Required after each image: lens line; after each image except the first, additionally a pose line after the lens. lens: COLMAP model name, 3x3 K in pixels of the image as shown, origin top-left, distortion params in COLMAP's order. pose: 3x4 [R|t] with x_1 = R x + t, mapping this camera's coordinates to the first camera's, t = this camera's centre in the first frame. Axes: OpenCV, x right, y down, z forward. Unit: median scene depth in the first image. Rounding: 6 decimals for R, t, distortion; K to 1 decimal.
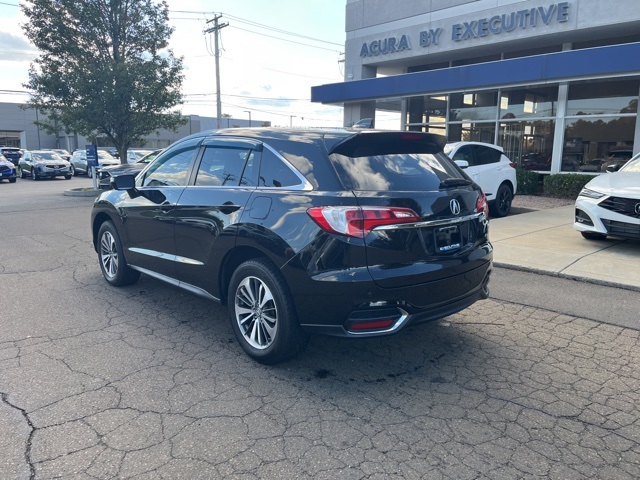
lens RADIAL K [[485.2, 0, 315.0], [0, 485.2, 235.5], [0, 0, 1]] dist [0.082750, -0.108011]
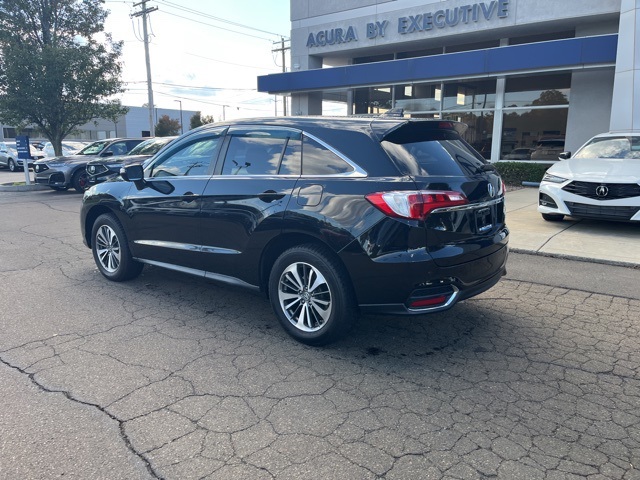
lens RADIAL K [[485.2, 0, 315.8], [0, 485.2, 240.5], [0, 0, 1]] dist [0.082750, -0.108011]
pose [[0.989511, -0.032404, 0.140778, -0.195767], [0.028545, 0.999162, 0.029349, 0.007590], [-0.141611, -0.025022, 0.989606, -0.014906]]
